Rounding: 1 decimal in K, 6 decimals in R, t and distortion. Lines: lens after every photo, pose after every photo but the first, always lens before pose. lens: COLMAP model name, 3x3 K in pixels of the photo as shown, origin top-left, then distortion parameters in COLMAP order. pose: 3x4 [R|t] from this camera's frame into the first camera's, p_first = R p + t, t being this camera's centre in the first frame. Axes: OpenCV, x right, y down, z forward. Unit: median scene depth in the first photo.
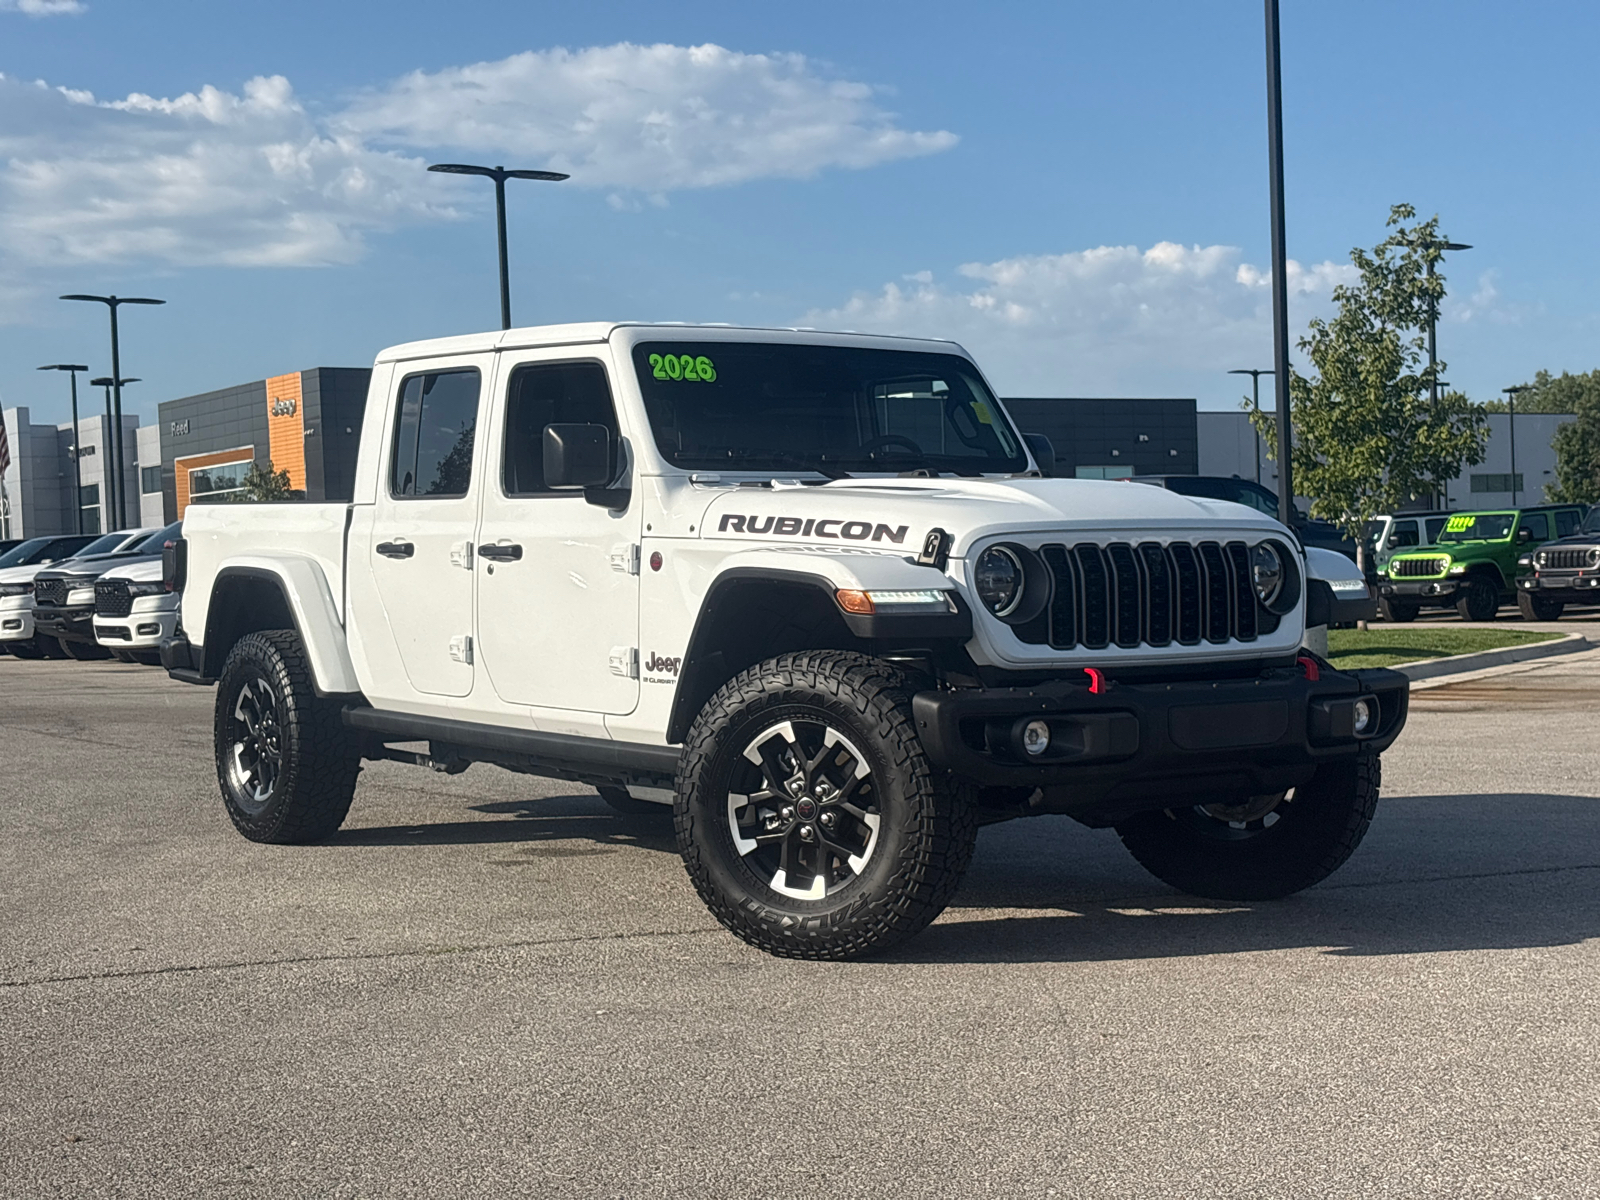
lens RADIAL K [[2393.2, 0, 737.9], [0, 2393.2, 604.2], [0, 0, 1]] dist [0.191523, -0.456032]
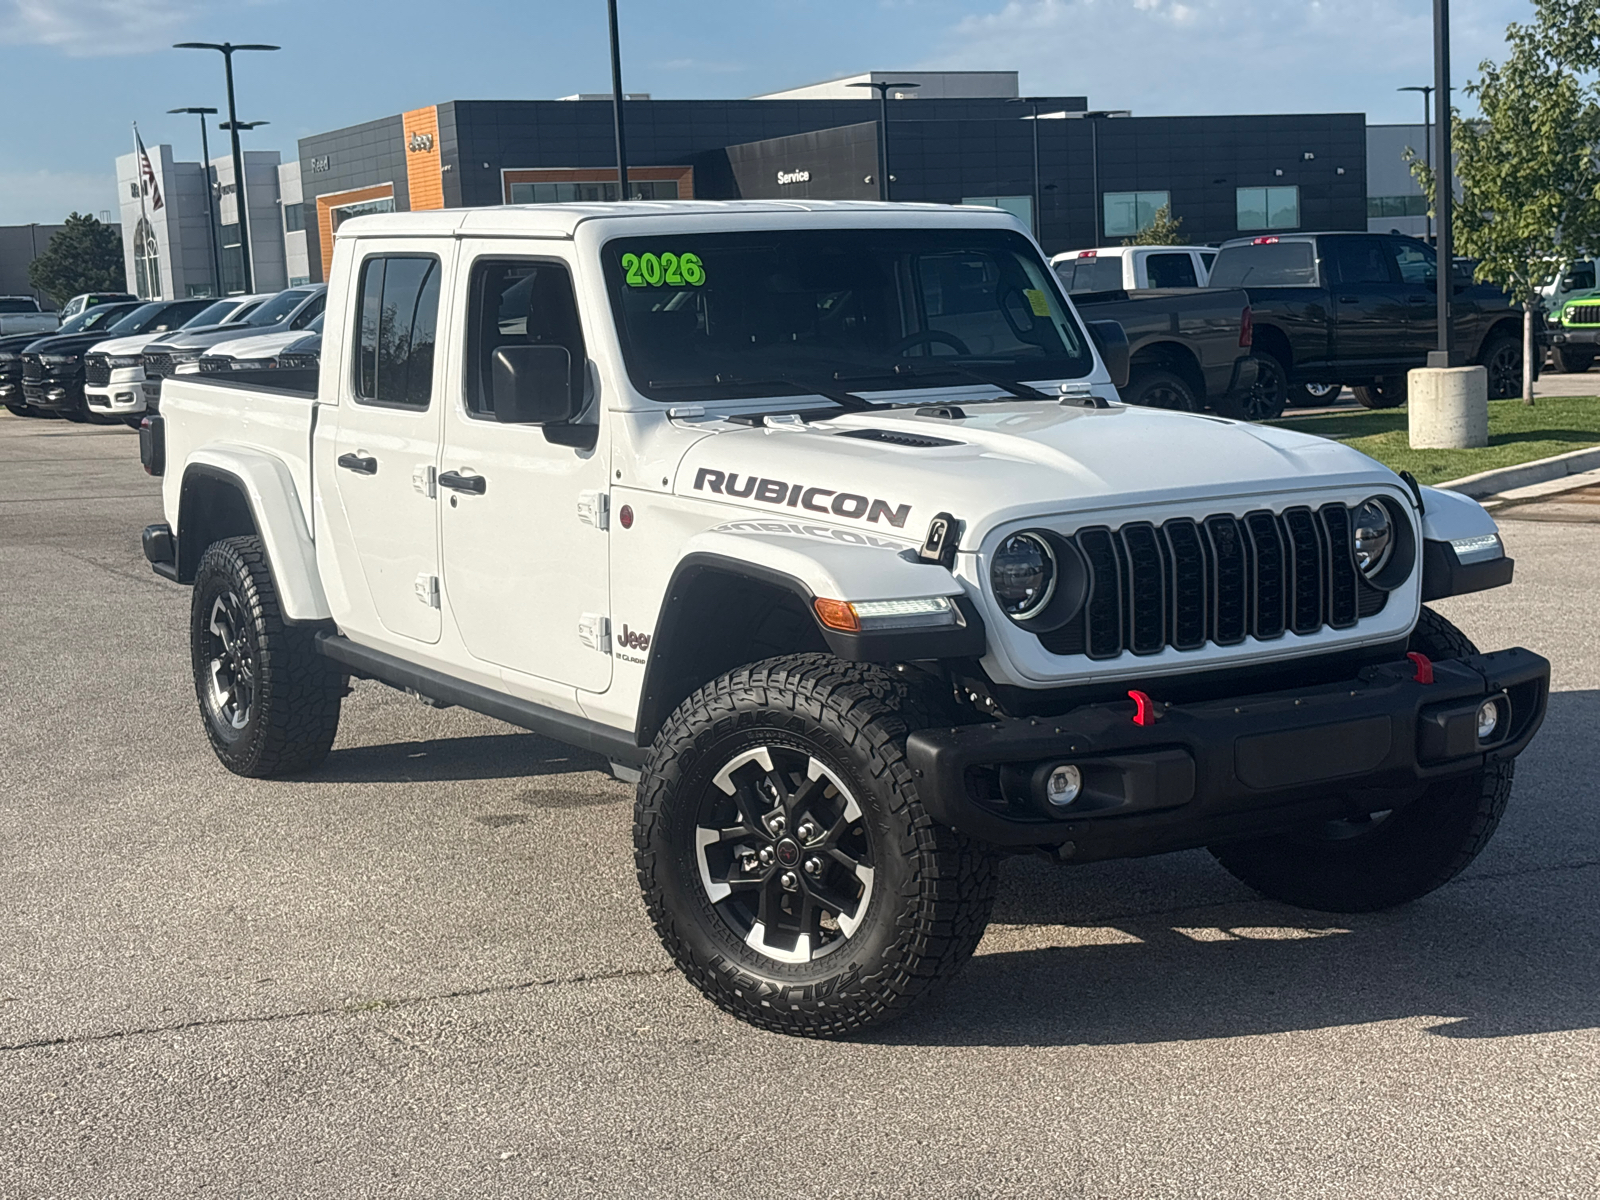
lens RADIAL K [[2393.2, 0, 737.9], [0, 2393.2, 604.2], [0, 0, 1]] dist [0.191523, -0.456032]
pose [[0.997870, -0.007256, -0.064825, 0.057457], [0.014593, 0.993438, 0.113436, -0.080675], [0.063577, -0.114140, 0.991428, 0.175568]]
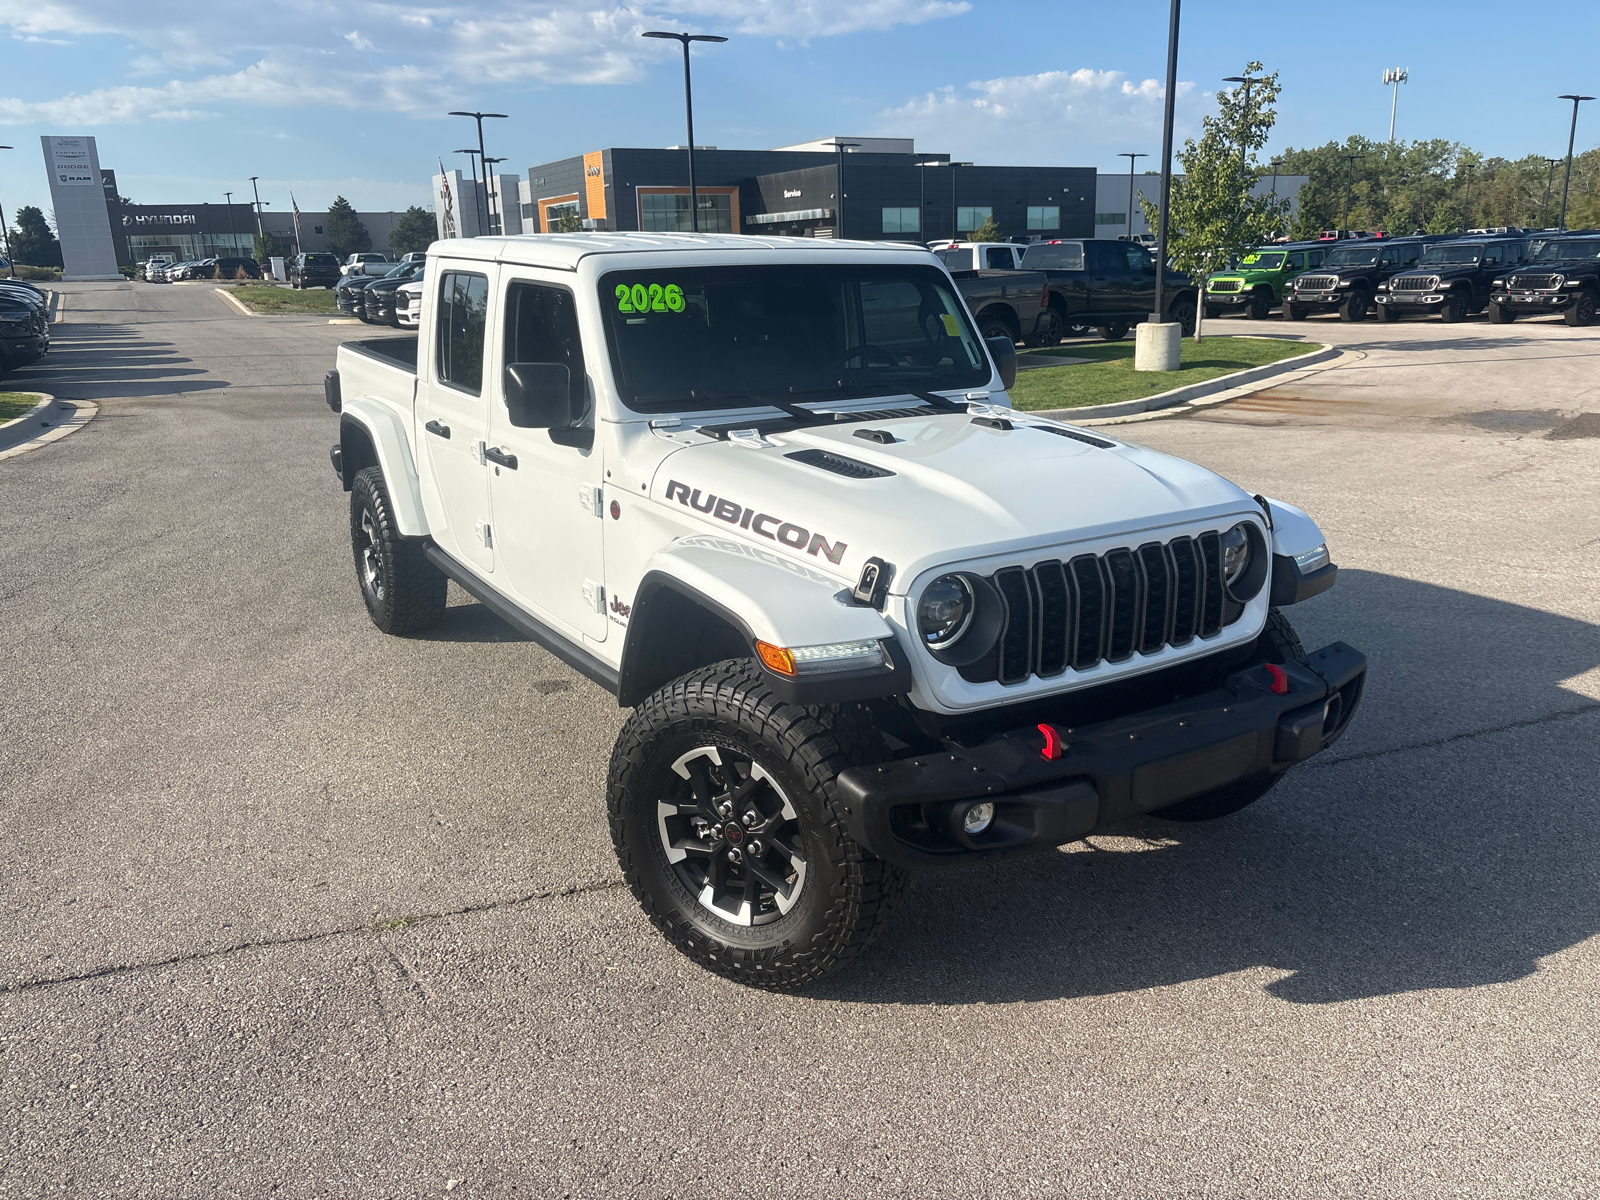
lens RADIAL K [[1207.5, 0, 787.7], [0, 1207.5, 606.0], [0, 0, 1]] dist [0.067535, -0.087703]
pose [[0.998989, 0.016876, -0.041660, 0.060249], [-0.005358, 0.964941, 0.262414, -0.112341], [0.044628, -0.261925, 0.964056, 0.496649]]
